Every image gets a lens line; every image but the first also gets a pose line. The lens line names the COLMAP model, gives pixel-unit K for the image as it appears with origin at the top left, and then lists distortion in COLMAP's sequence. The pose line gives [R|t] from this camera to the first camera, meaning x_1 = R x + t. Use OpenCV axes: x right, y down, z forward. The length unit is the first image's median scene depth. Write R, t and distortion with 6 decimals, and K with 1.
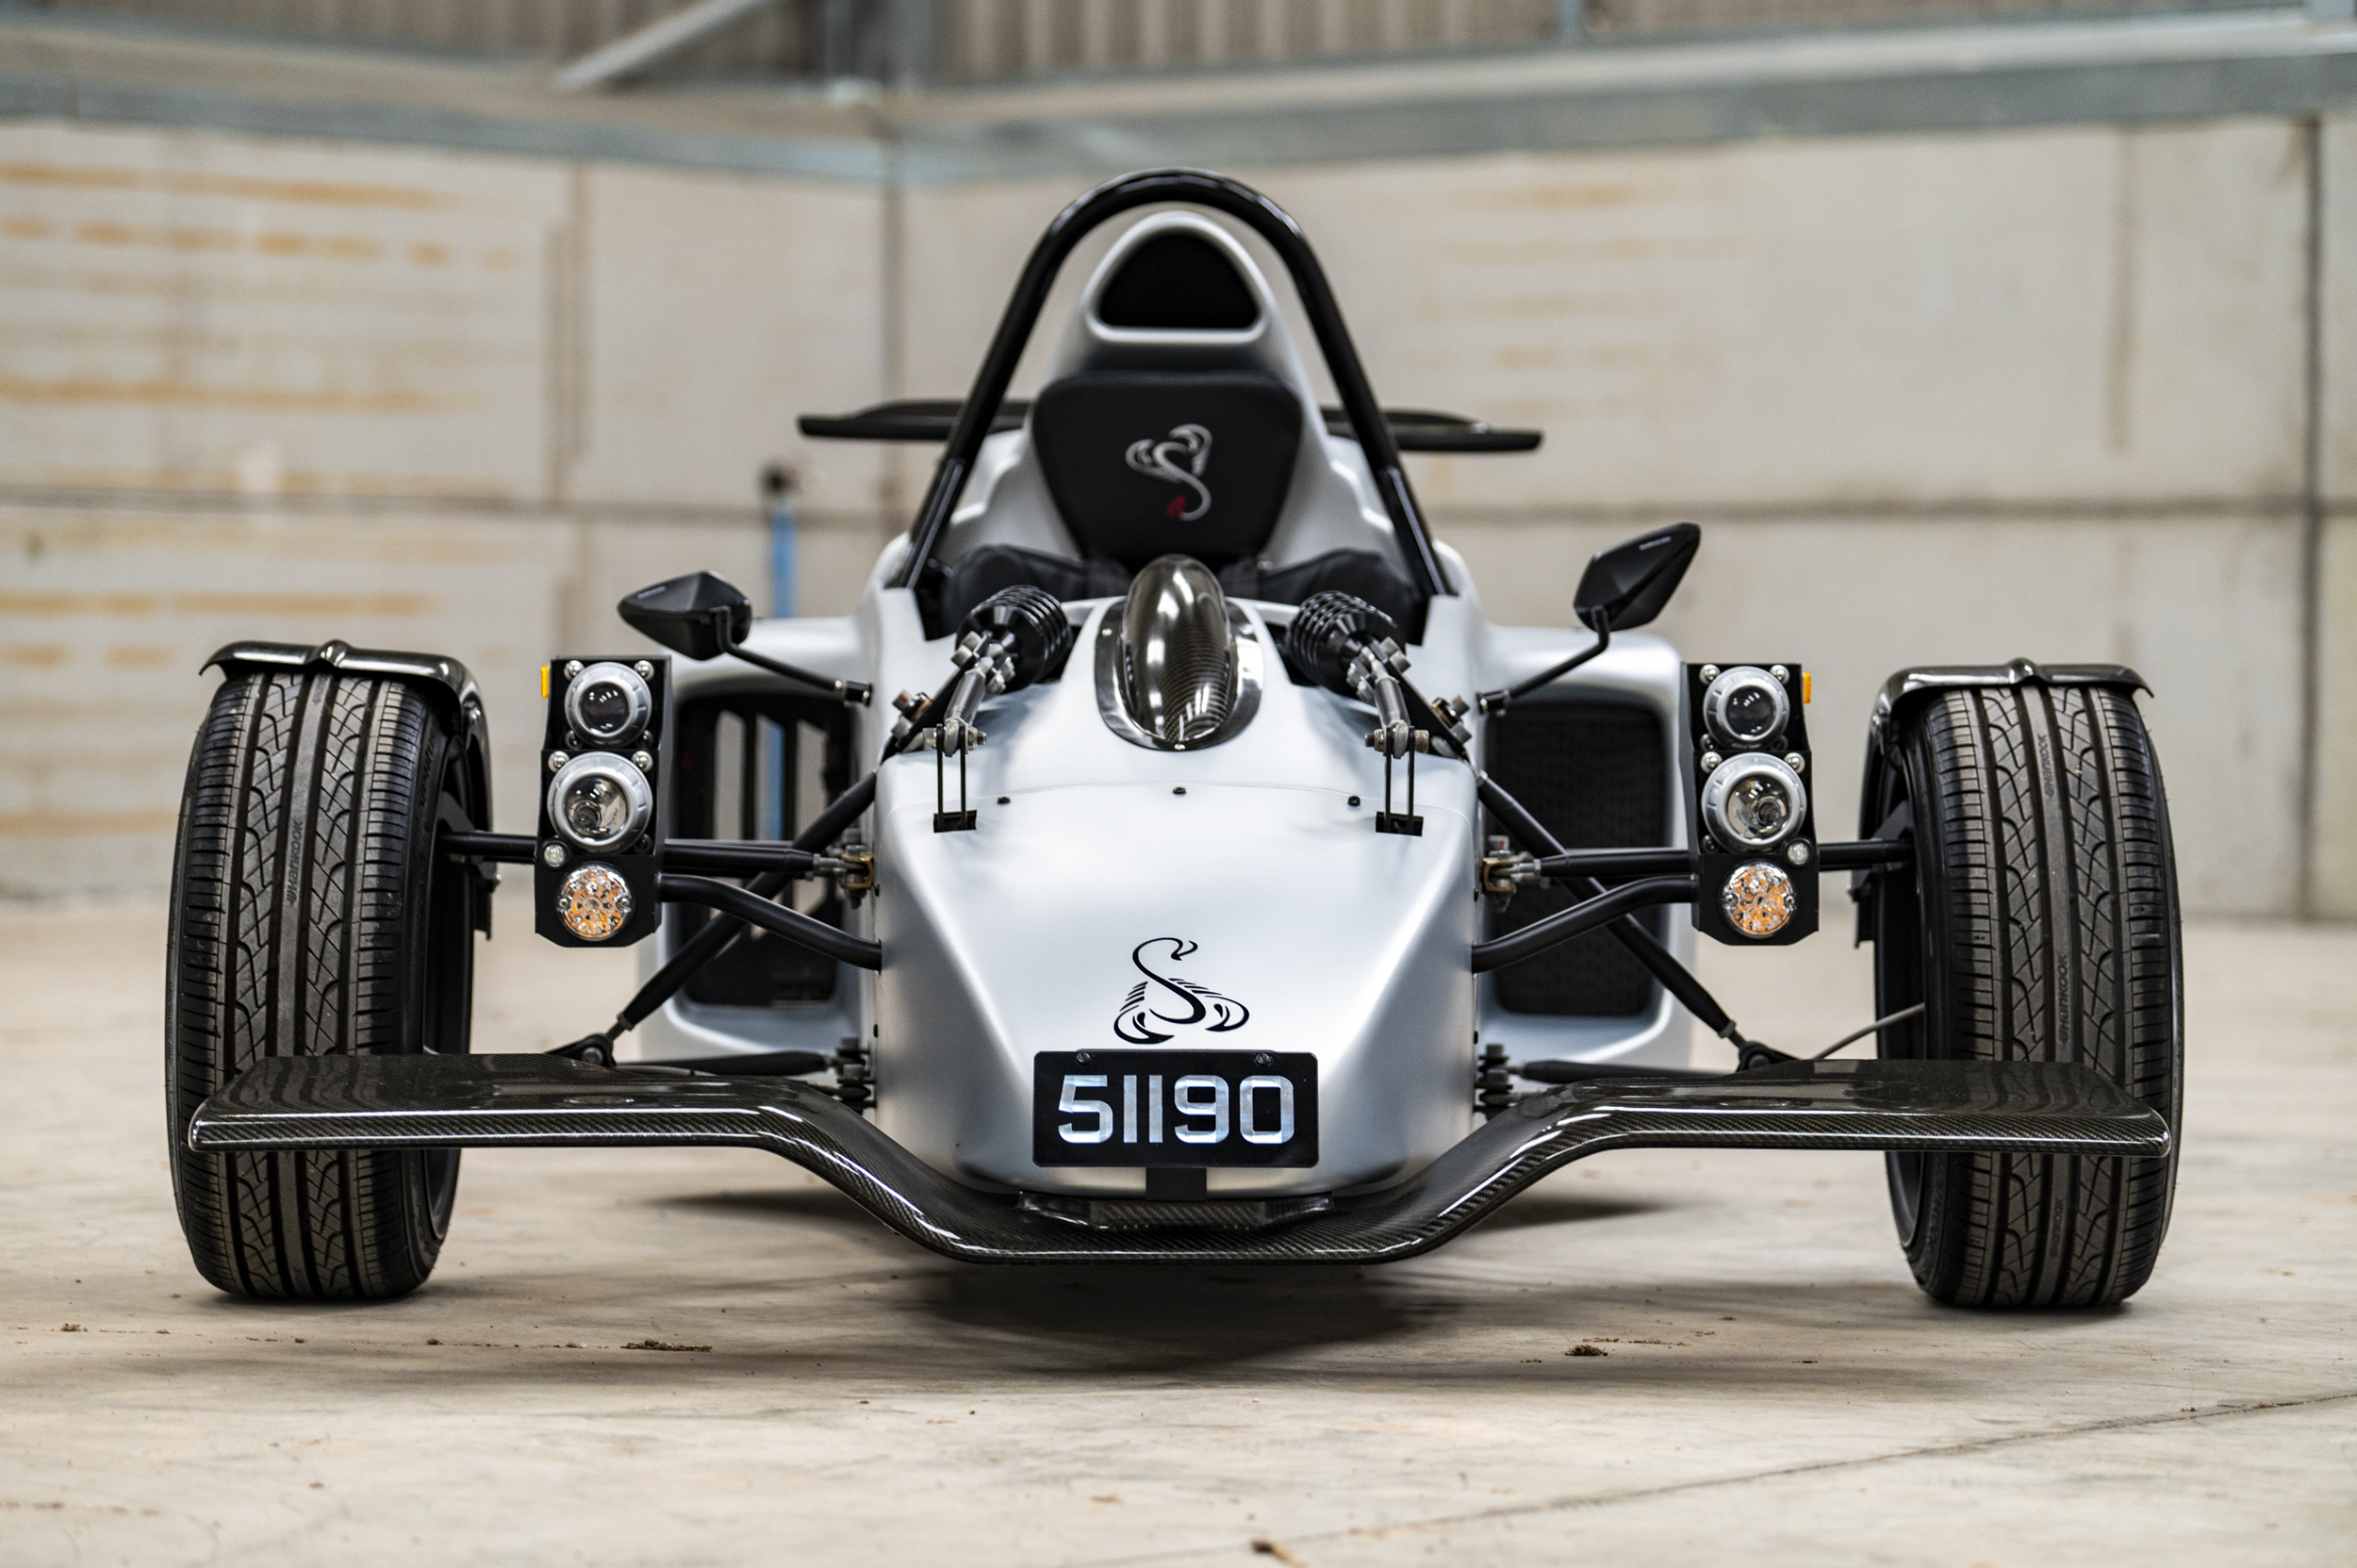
lens RADIAL K [[7291.5, 0, 1178.5], [0, 7291.5, 784.0], [0, 0, 1]] dist [-0.004053, -1.475973]
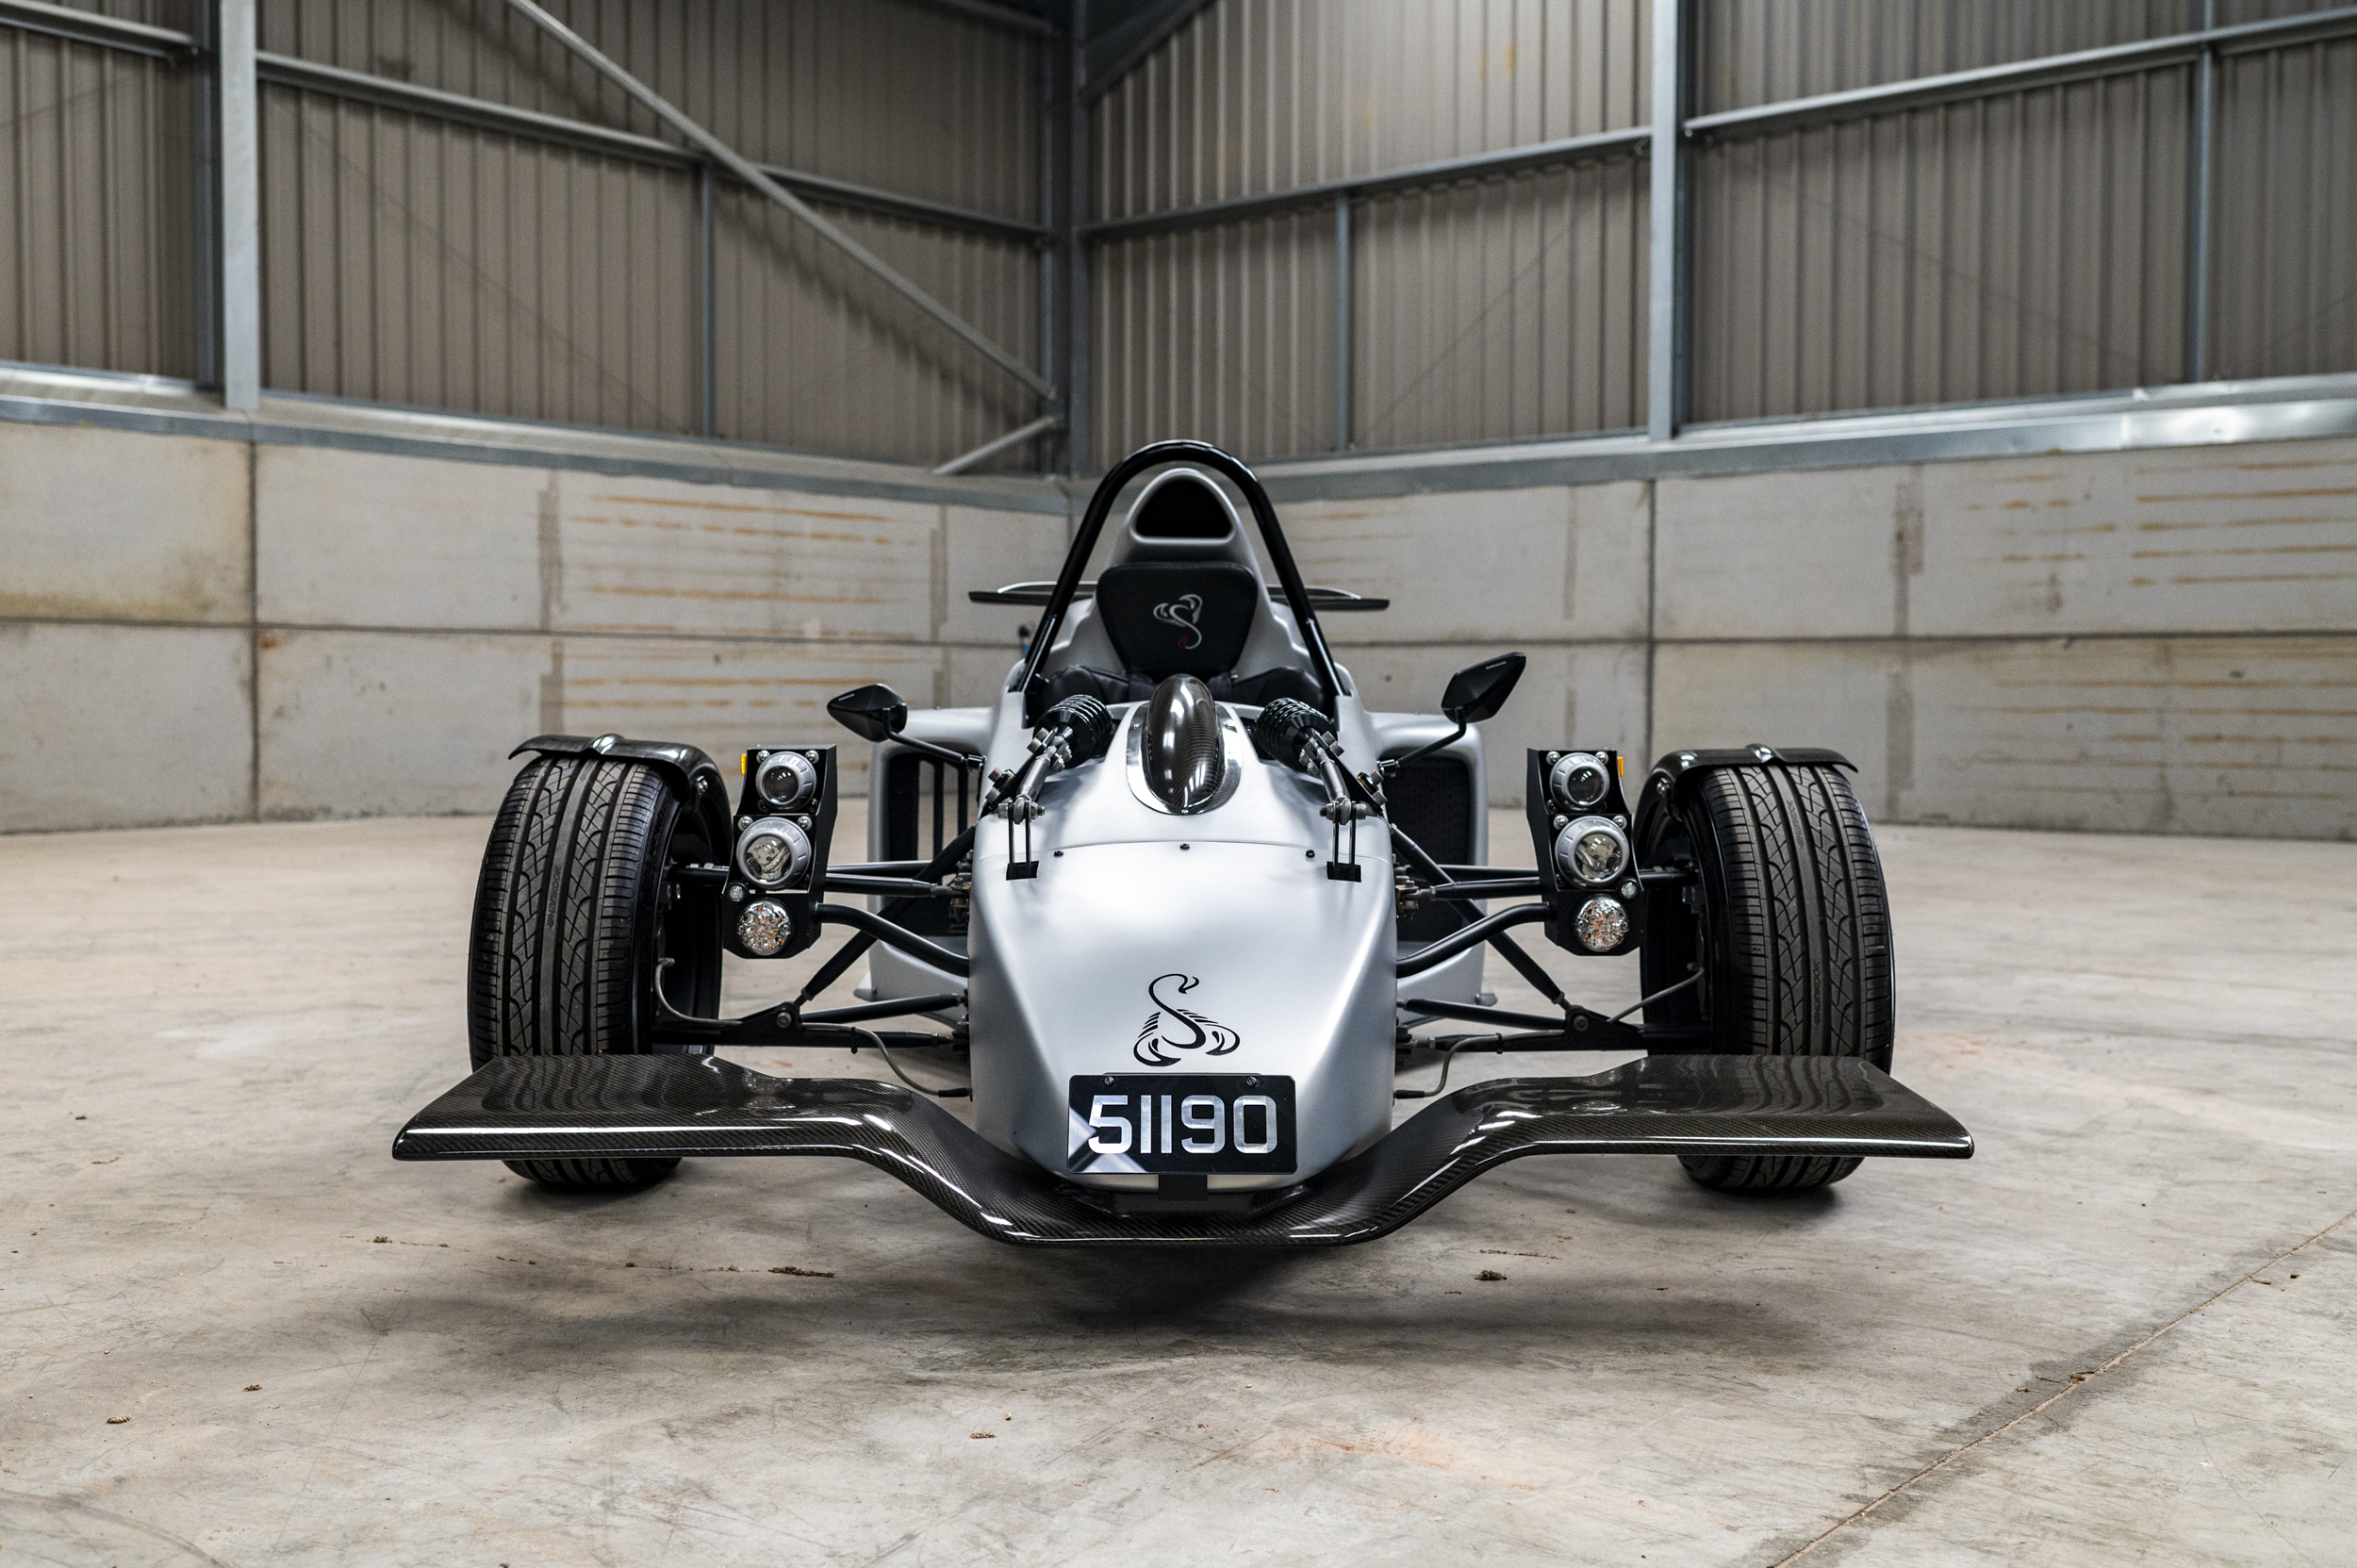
lens RADIAL K [[2343.0, 0, 1178.5], [0, 2343.0, 784.0], [0, 0, 1]] dist [0.004863, 0.001912]
pose [[0.999995, -0.001933, -0.002328, 0.000005], [0.001985, 0.999742, 0.022613, -0.020793], [0.002284, -0.022617, 0.999742, 0.545208]]
